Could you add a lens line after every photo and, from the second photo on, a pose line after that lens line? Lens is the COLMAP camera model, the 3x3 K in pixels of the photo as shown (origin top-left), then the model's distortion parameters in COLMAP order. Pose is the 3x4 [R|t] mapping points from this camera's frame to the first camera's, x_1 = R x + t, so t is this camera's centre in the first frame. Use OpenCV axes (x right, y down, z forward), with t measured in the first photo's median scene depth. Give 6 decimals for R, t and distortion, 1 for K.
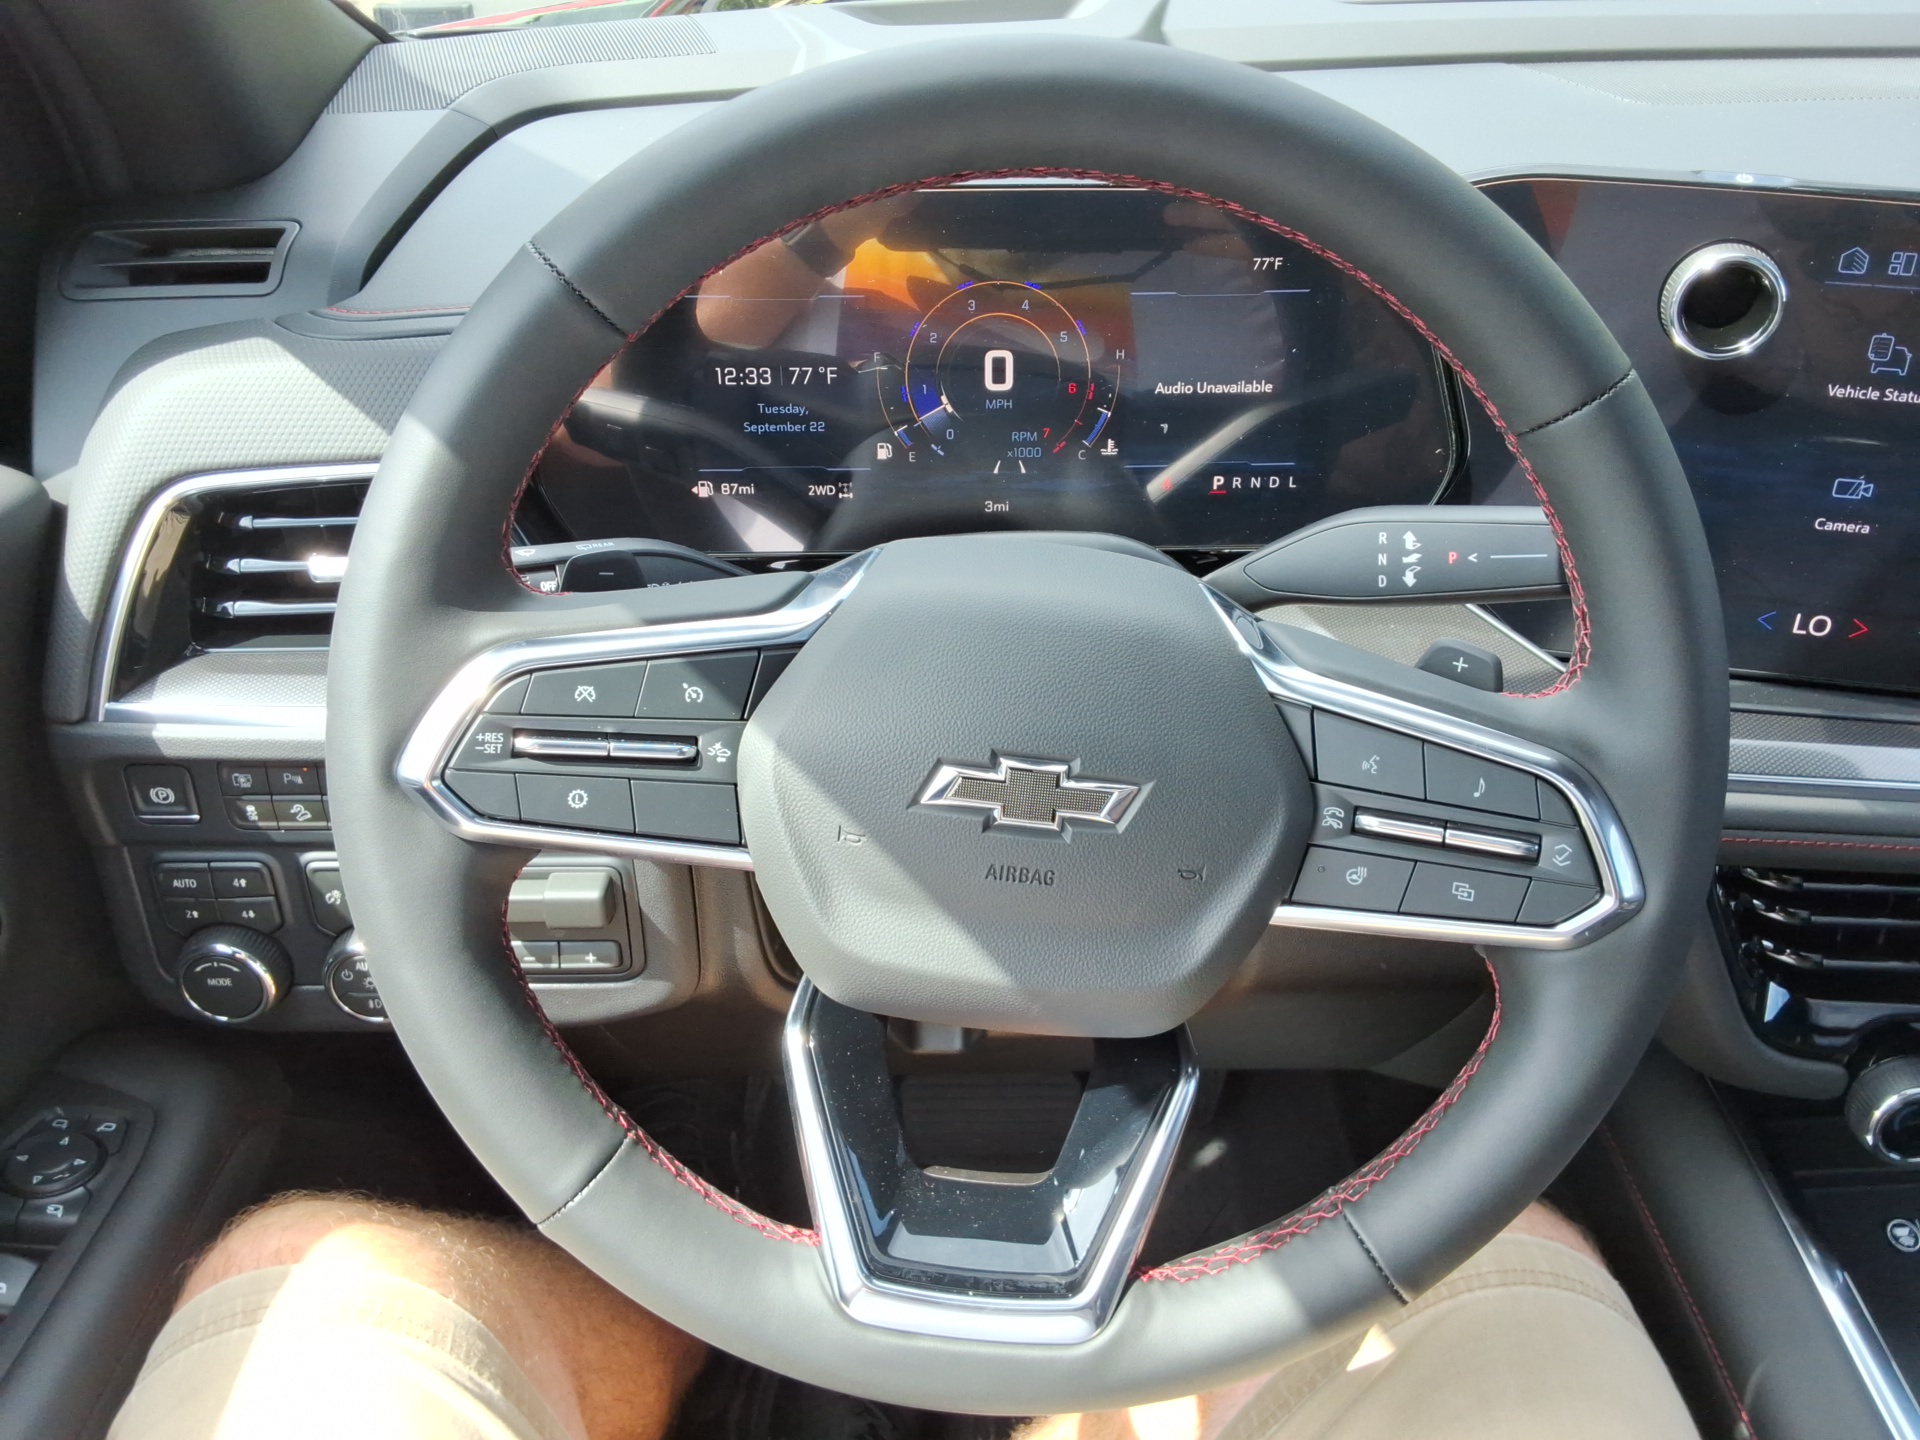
lens RADIAL K [[1555.8, 0, 977.9], [0, 1555.8, 692.9], [0, 0, 1]] dist [0.123996, -0.202769]
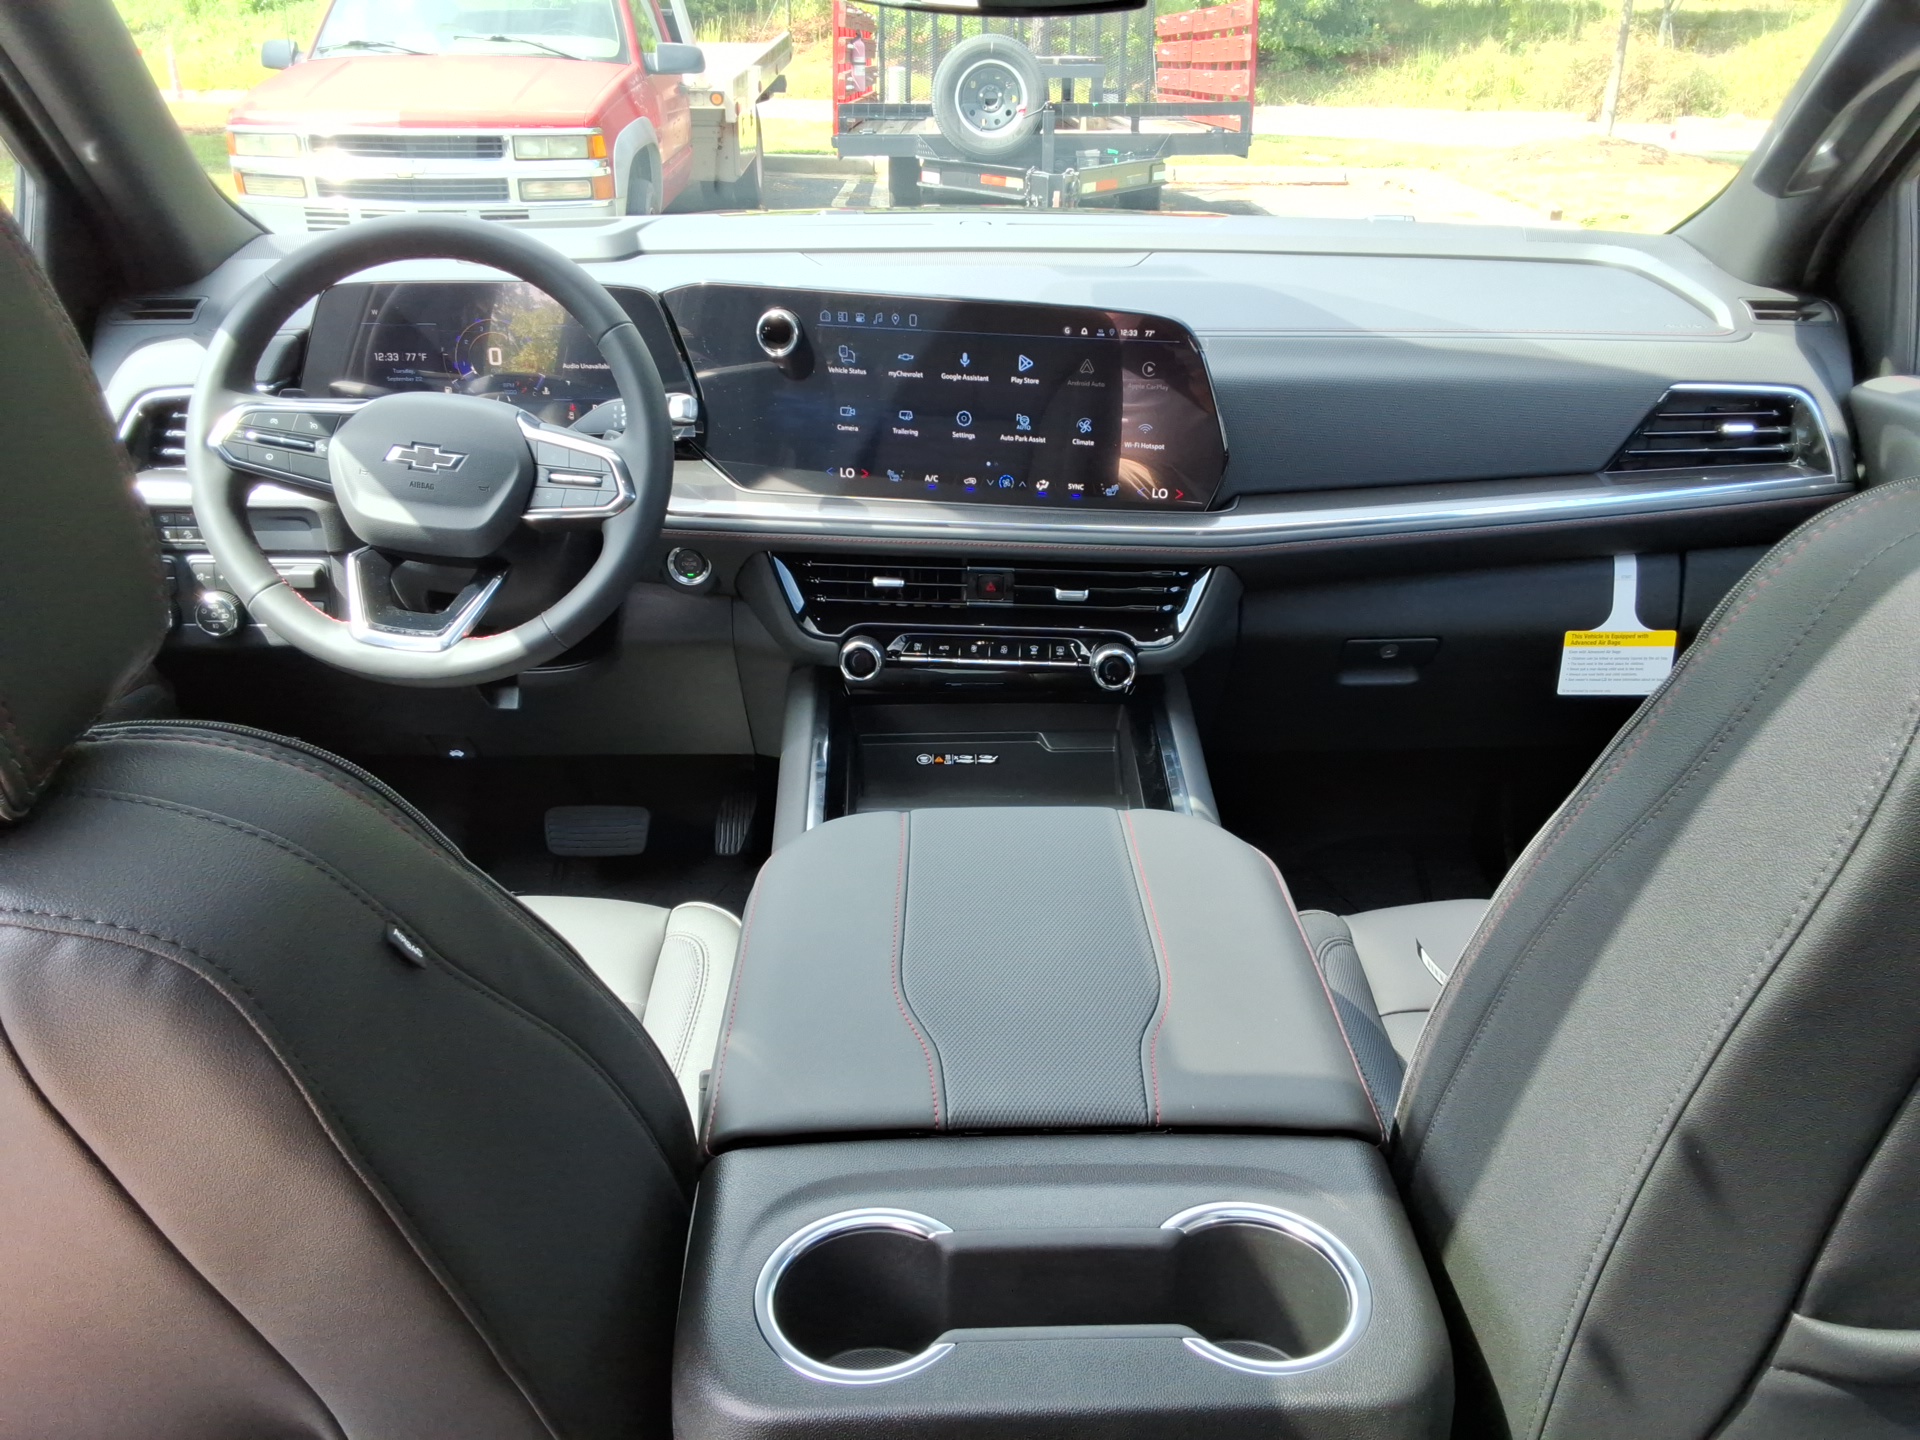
lens RADIAL K [[1555.8, 0, 977.9], [0, 1555.8, 692.9], [0, 0, 1]] dist [0.123996, -0.202769]
pose [[0.999950, 0.009018, 0.004353, 0.771661], [-0.008277, 0.989010, -0.147614, 0.676128], [-0.005637, 0.147570, 0.989036, -1.363034]]
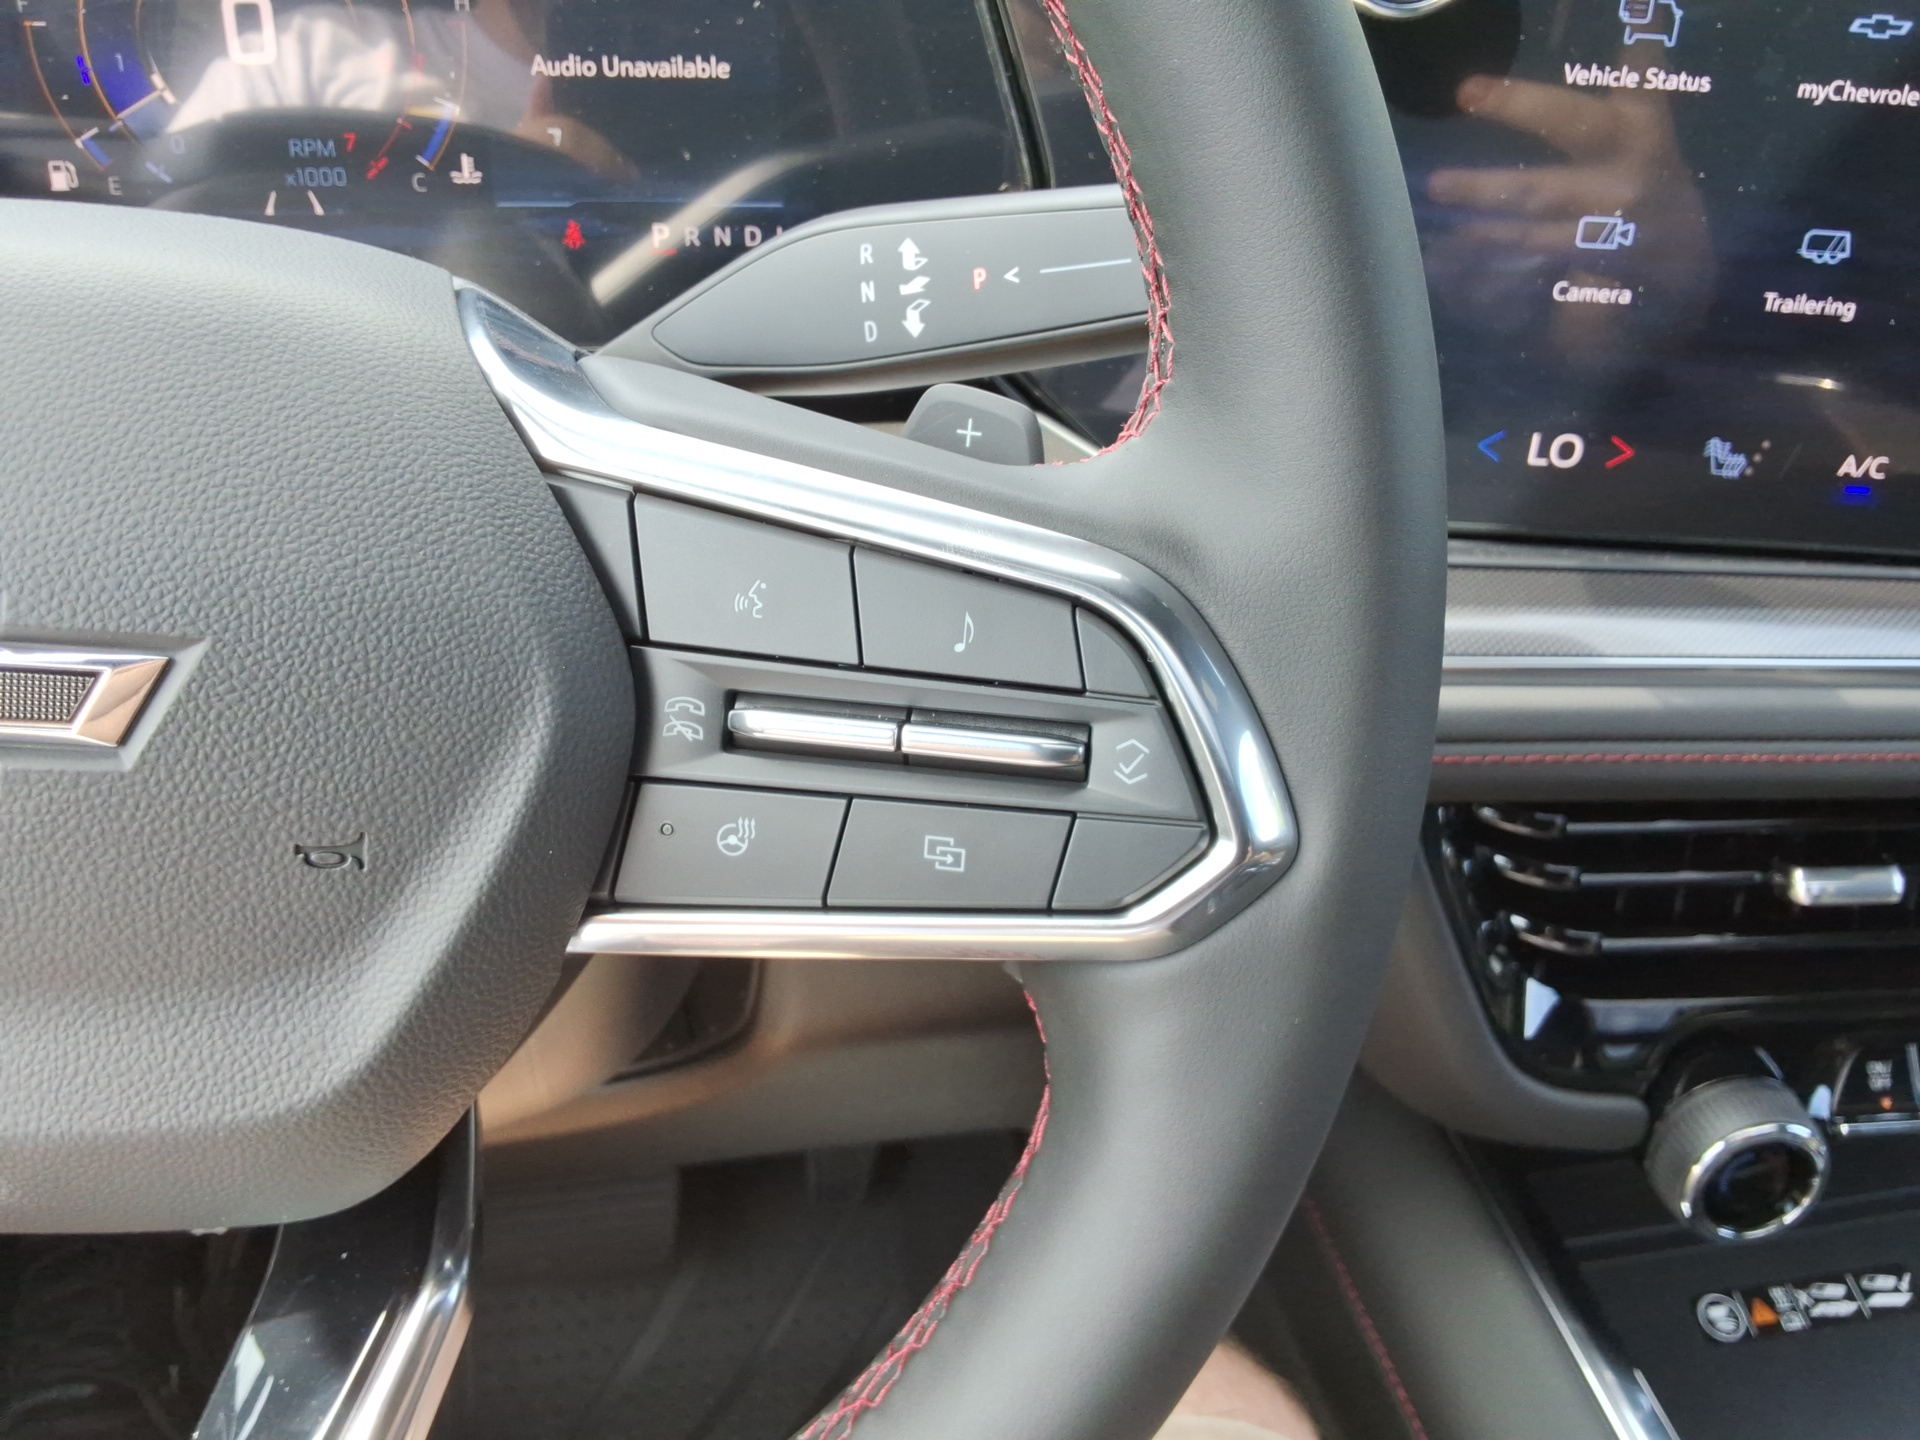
lens RADIAL K [[1569.7, 0, 972.8], [0, 1569.7, 684.2], [0, 0, 1]] dist [0.141635, -0.260665]
pose [[0.987556, -0.044657, 0.150794, 0.184084], [0.047732, 0.998718, -0.016834, 0.062276], [-0.149848, 0.023822, 0.988422, 0.390387]]
